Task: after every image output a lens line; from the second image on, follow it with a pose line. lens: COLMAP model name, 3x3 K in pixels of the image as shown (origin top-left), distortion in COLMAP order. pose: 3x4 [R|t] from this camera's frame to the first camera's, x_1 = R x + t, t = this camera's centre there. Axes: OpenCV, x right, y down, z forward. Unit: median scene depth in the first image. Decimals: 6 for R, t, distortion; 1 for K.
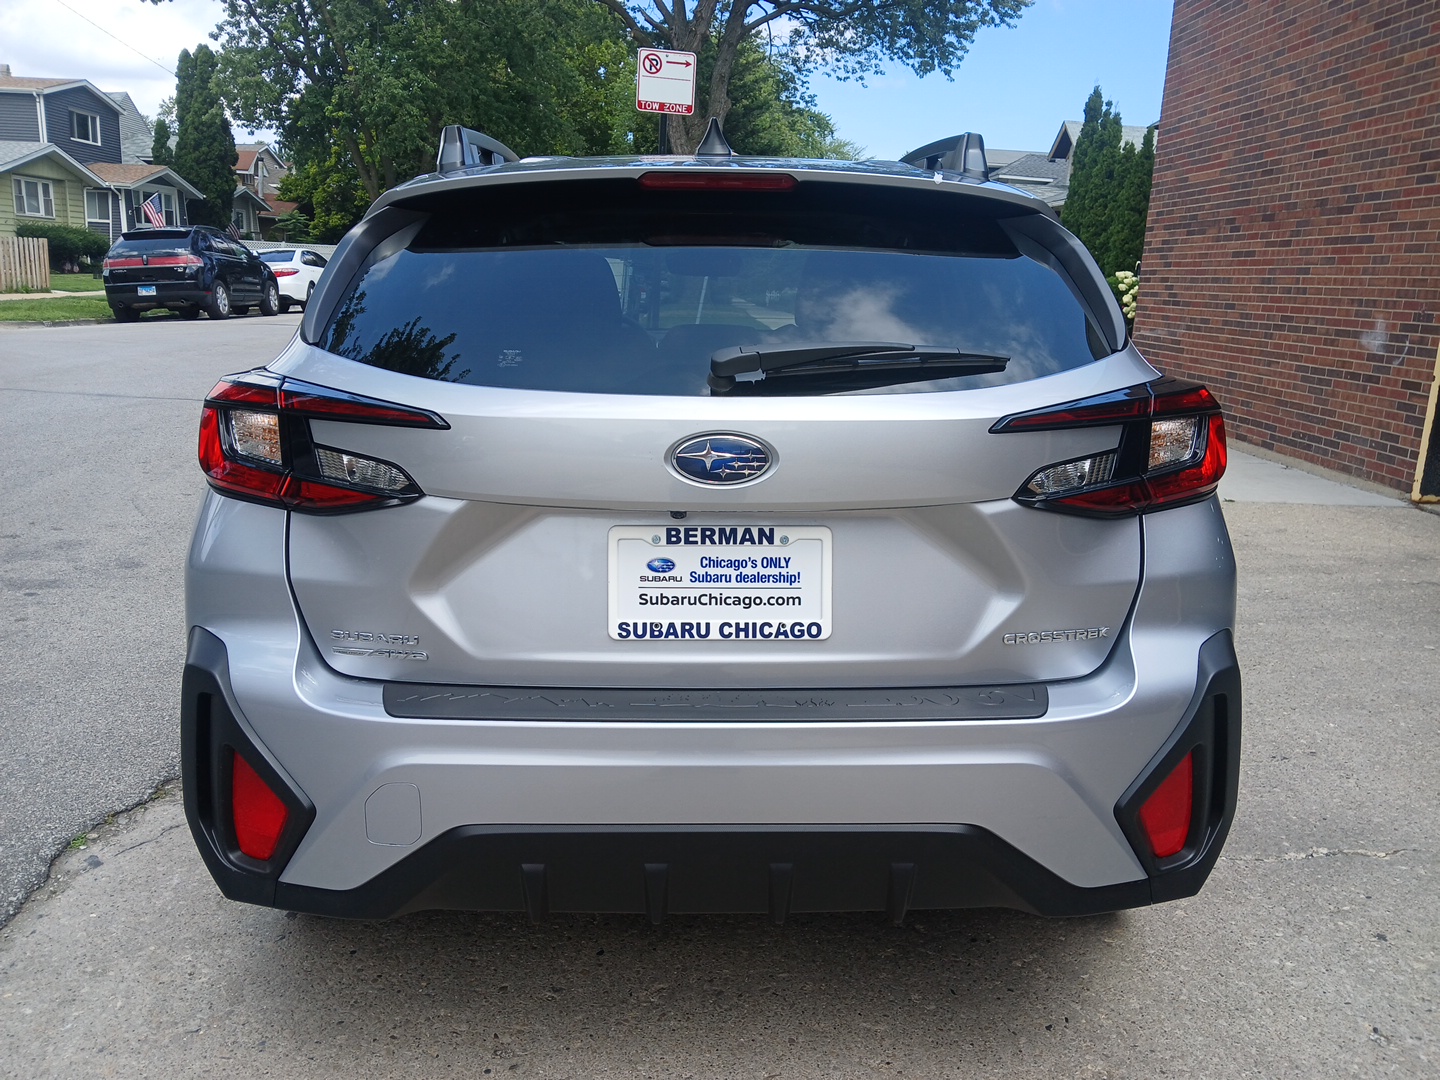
lens RADIAL K [[1154.3, 0, 722.1], [0, 1154.3, 537.3], [0, 0, 1]] dist [0.032973, -0.062985]
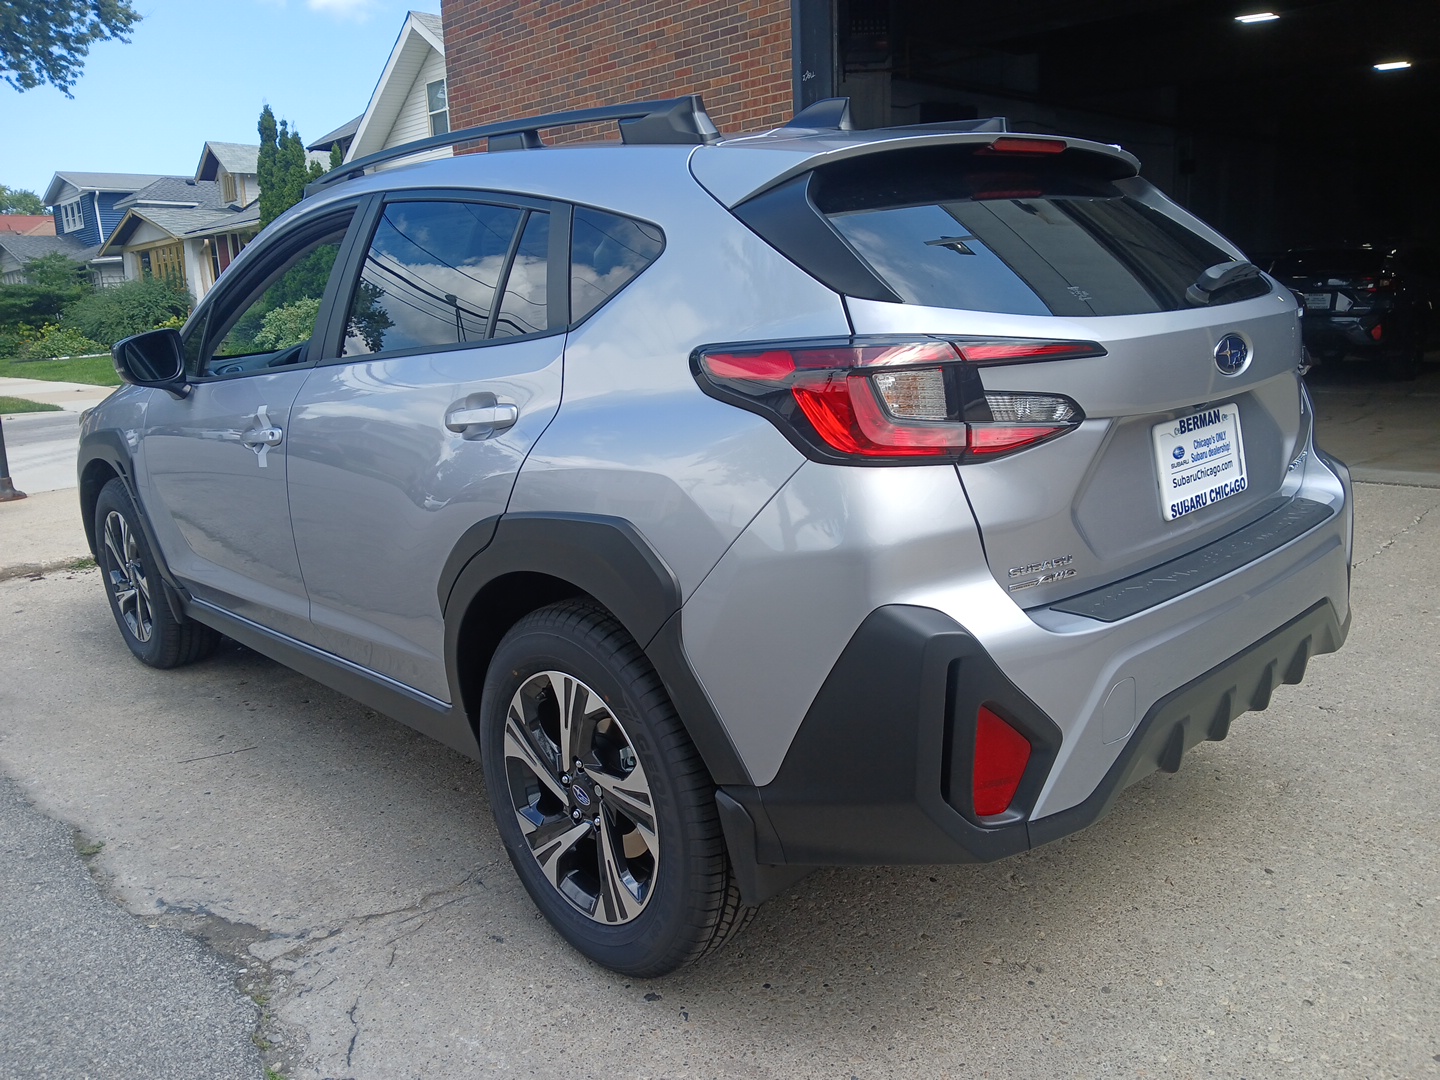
lens RADIAL K [[1154.3, 0, 708.0], [0, 1154.3, 531.3], [0, 0, 1]] dist [0.032973, -0.062985]
pose [[0.744251, -0.202870, 0.636345, -1.187326], [0.218852, 0.974228, 0.054626, -0.067604], [-0.631027, 0.098610, 0.769468, 0.403732]]
